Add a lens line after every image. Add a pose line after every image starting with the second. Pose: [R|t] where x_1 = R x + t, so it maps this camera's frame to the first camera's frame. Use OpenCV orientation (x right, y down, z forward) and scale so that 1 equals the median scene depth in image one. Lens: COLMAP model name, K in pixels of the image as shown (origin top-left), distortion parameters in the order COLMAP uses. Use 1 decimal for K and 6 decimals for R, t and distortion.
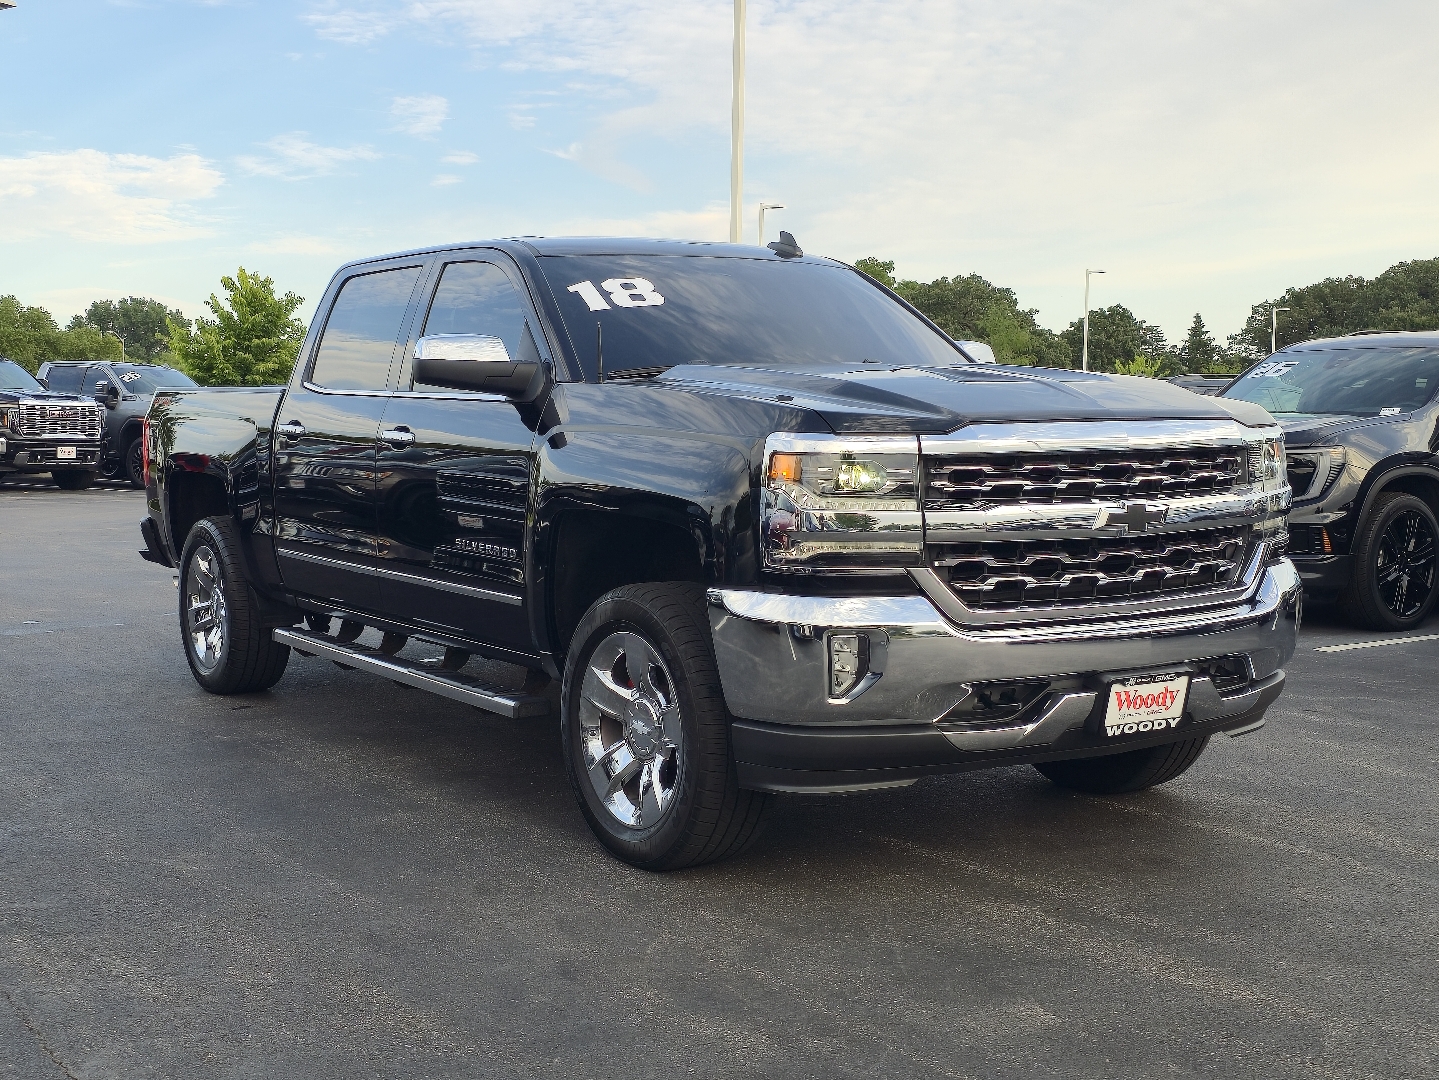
lens RADIAL K [[1845.8, 0, 719.5], [0, 1845.8, 540.0], [0, 0, 1]] dist [0.073689, -0.047066]
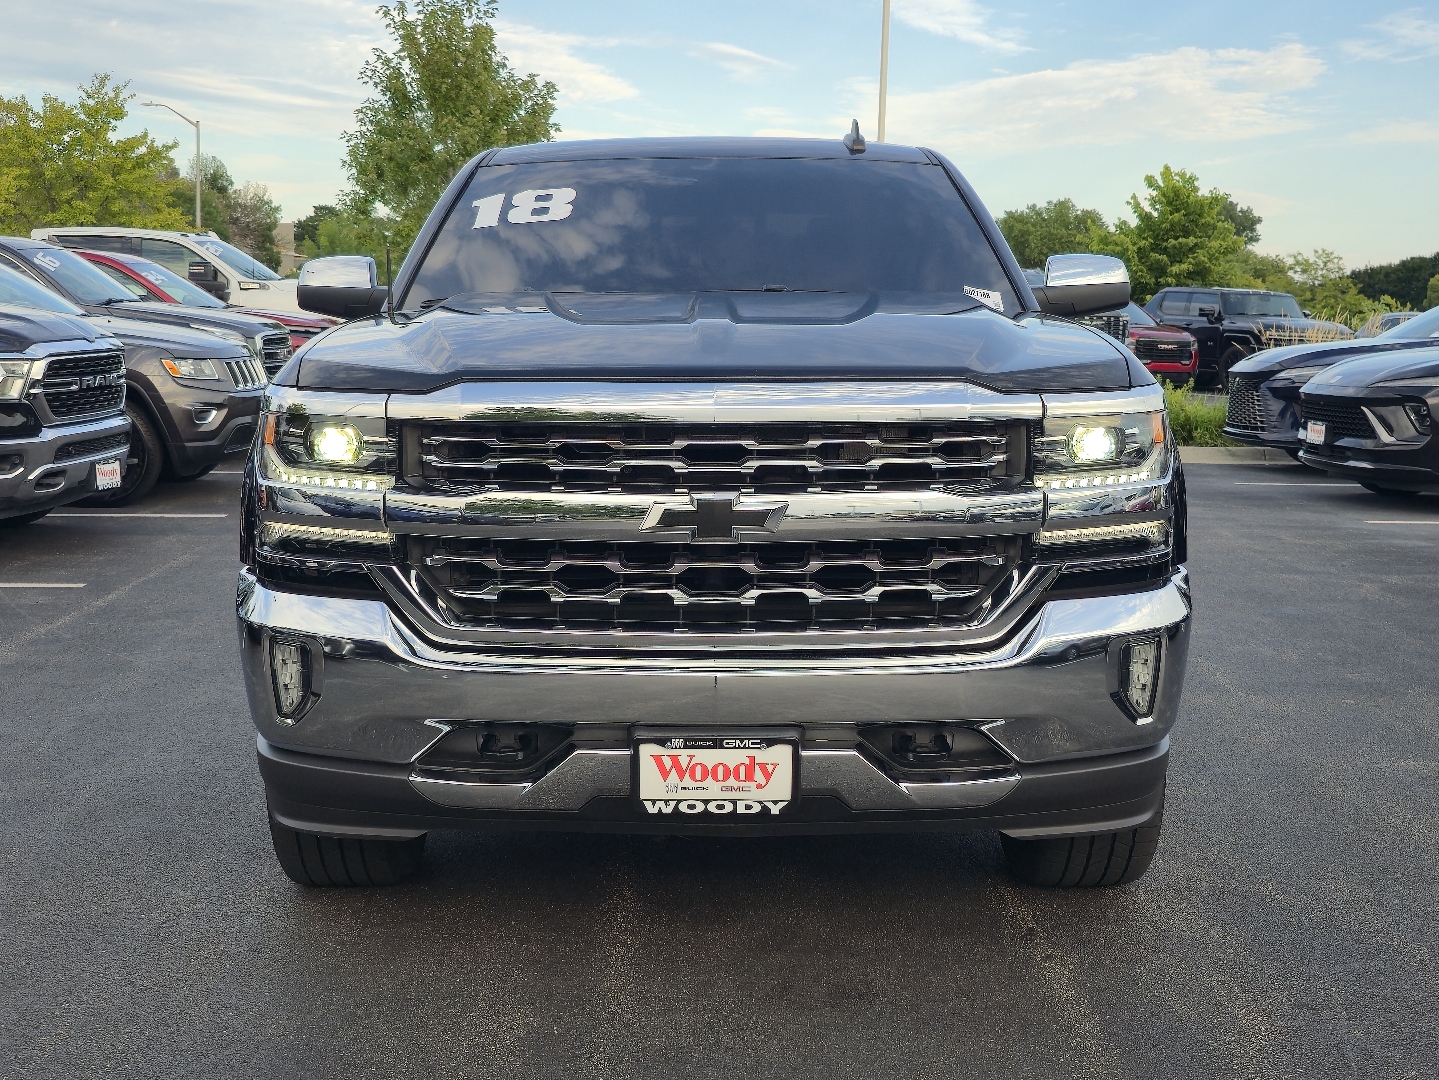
lens RADIAL K [[1845.8, 0, 719.5], [0, 1845.8, 540.0], [0, 0, 1]] dist [0.073689, -0.047066]
pose [[0.828844, 0.078232, -0.553982, 0.603854], [-0.047700, 0.996451, 0.069349, -0.051640], [0.557442, -0.031055, 0.829635, 0.394458]]
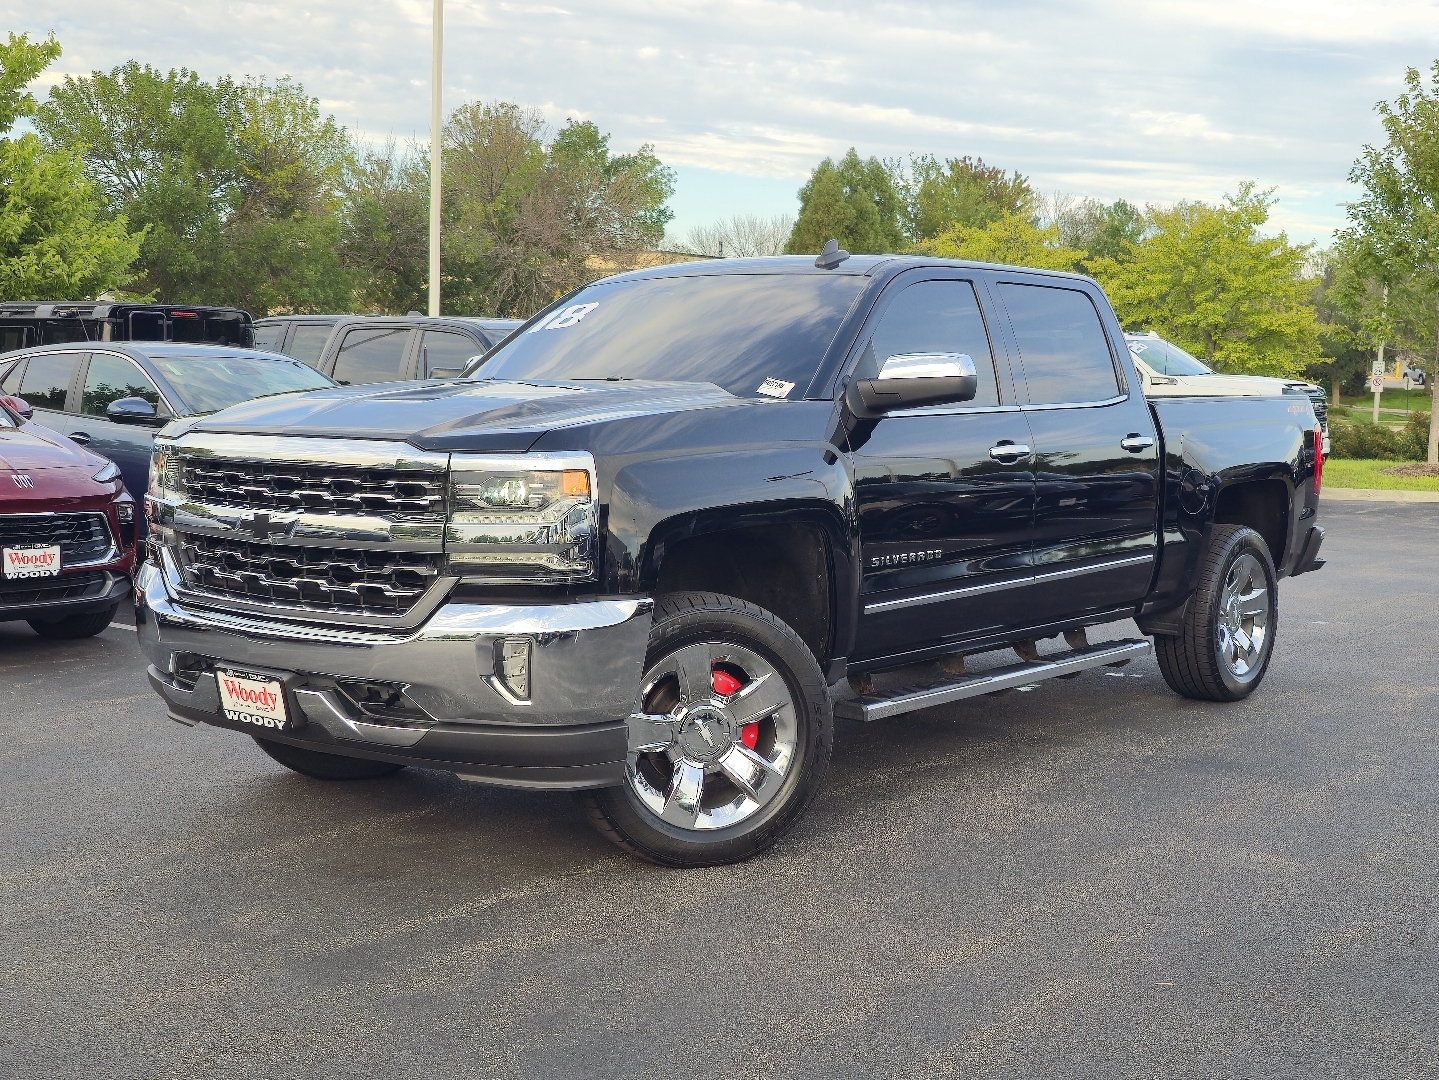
lens RADIAL K [[1845.8, 0, 719.5], [0, 1845.8, 540.0], [0, 0, 1]] dist [0.073689, -0.047066]
pose [[0.281834, 0.087208, -0.955492, 1.290972], [-0.083383, 0.994319, 0.066157, -0.094749], [0.955833, 0.061026, 0.287504, 0.915291]]
